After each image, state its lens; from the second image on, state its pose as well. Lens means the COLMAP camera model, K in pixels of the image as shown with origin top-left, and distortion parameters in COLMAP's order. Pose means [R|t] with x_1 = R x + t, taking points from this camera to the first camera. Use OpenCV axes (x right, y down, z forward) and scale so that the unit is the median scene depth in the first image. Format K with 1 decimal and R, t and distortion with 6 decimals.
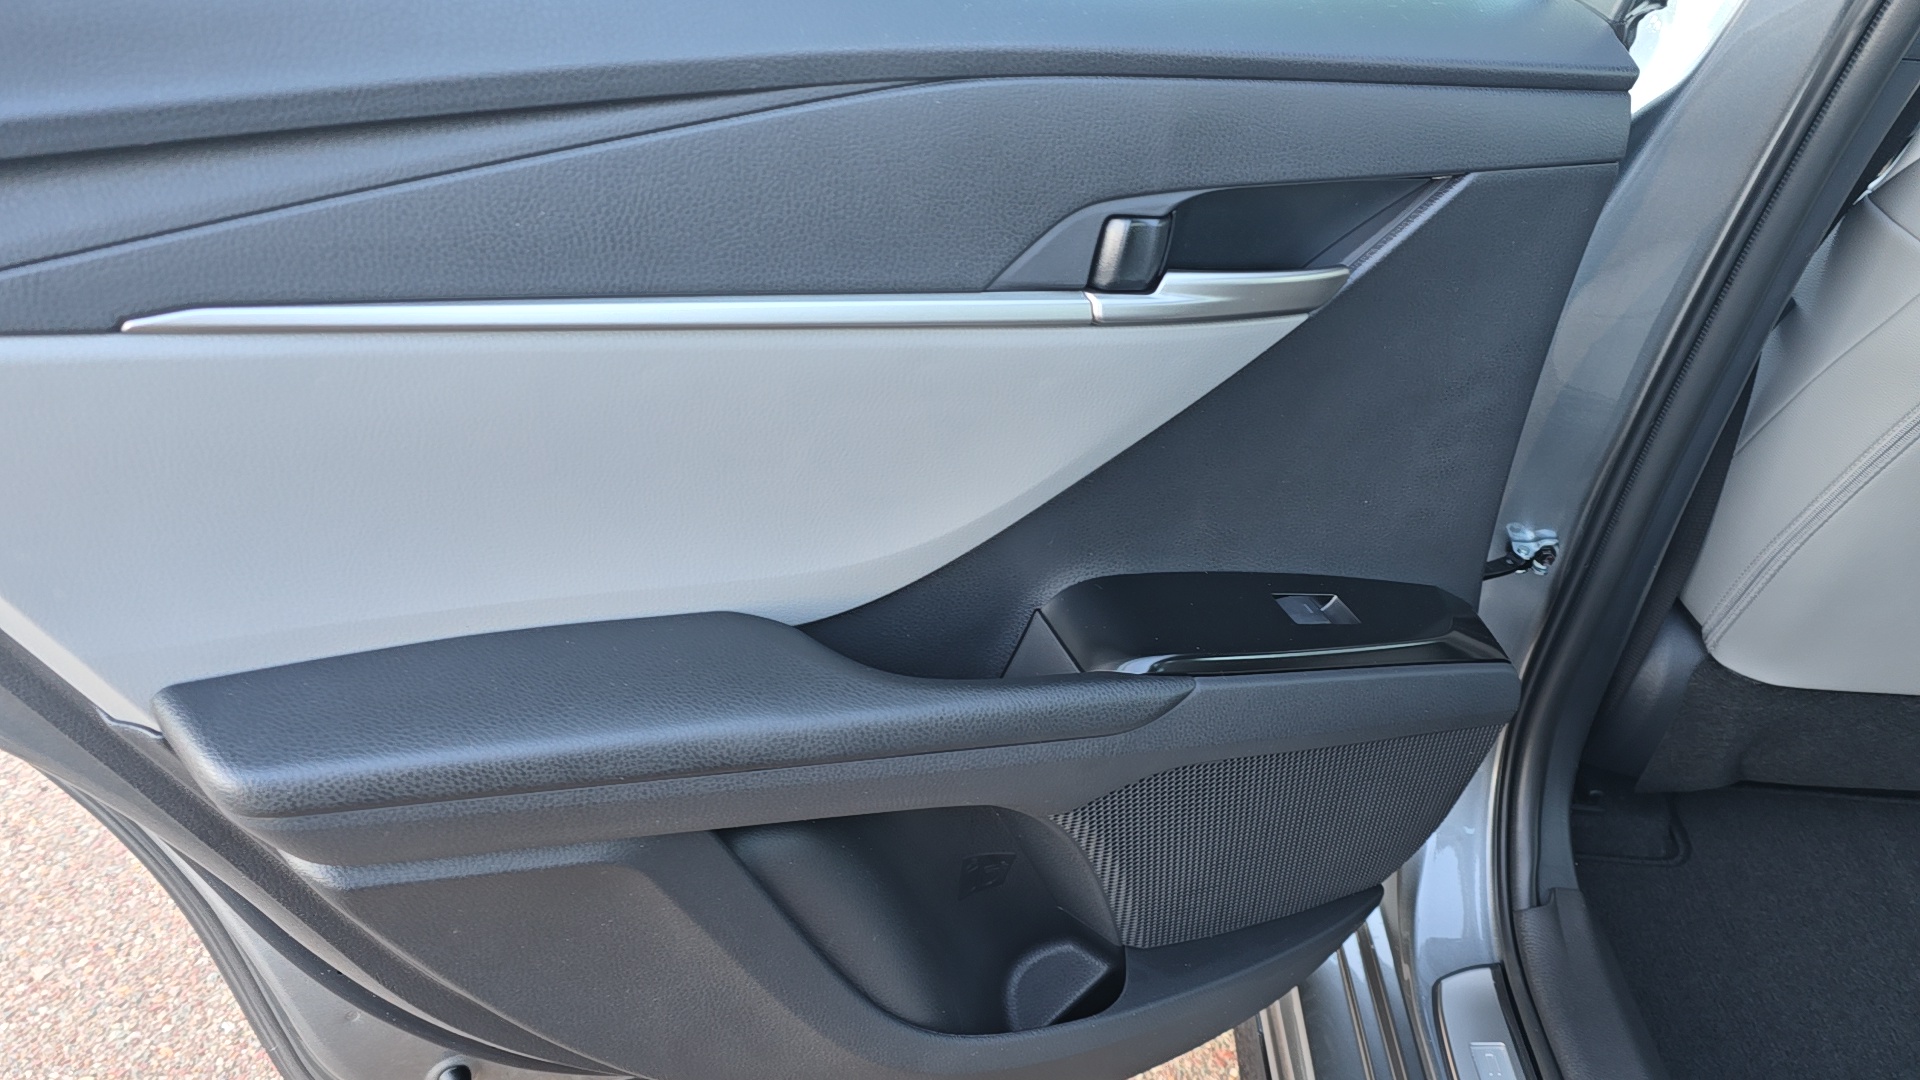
lens RADIAL K [[1591.8, 0, 978.8], [0, 1591.8, 536.1], [0, 0, 1]] dist [0.003942, -0.006841]
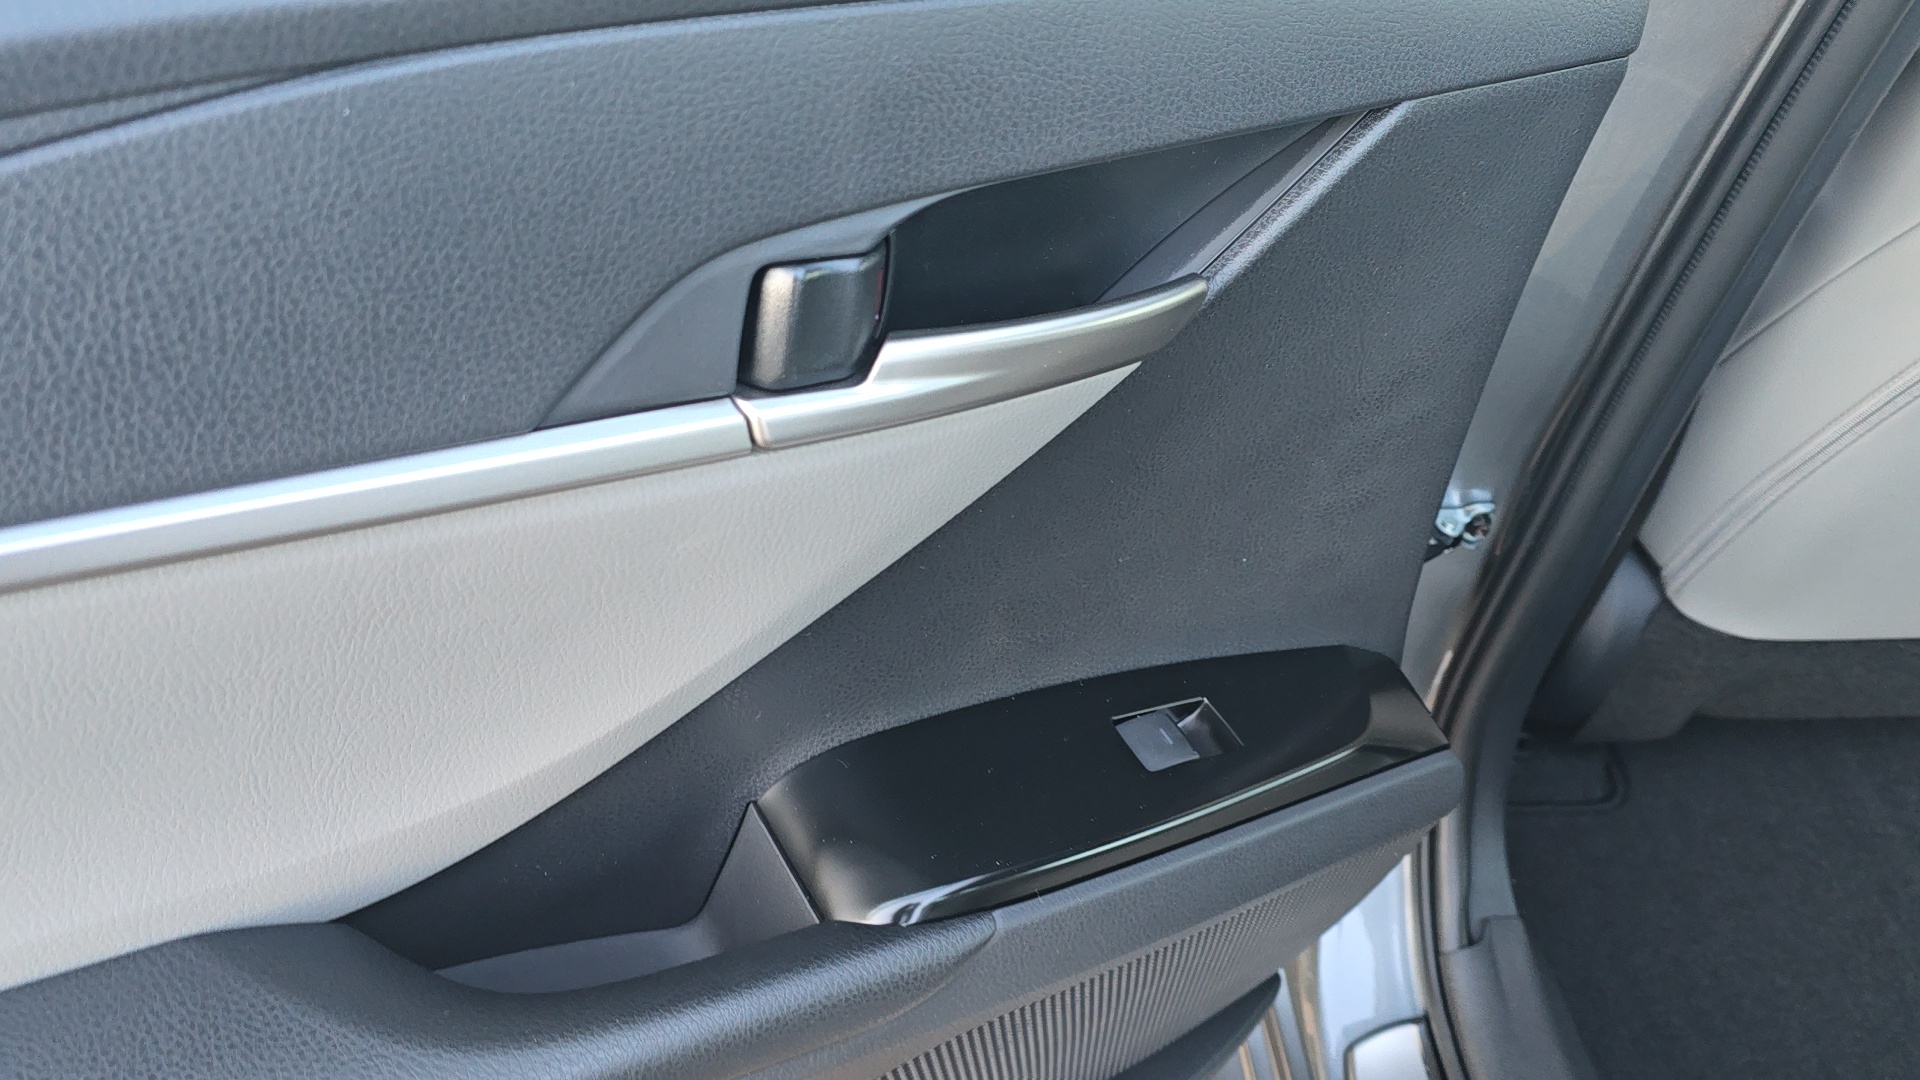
lens RADIAL K [[1620.4, 0, 994.8], [0, 1620.4, 537.6], [0, 0, 1]] dist [-0.012701, 0.006032]
pose [[0.993730, -0.074544, 0.083326, 0.090583], [0.060357, 0.985039, 0.161415, -0.163789], [-0.094112, -0.155374, 0.983363, 0.372528]]
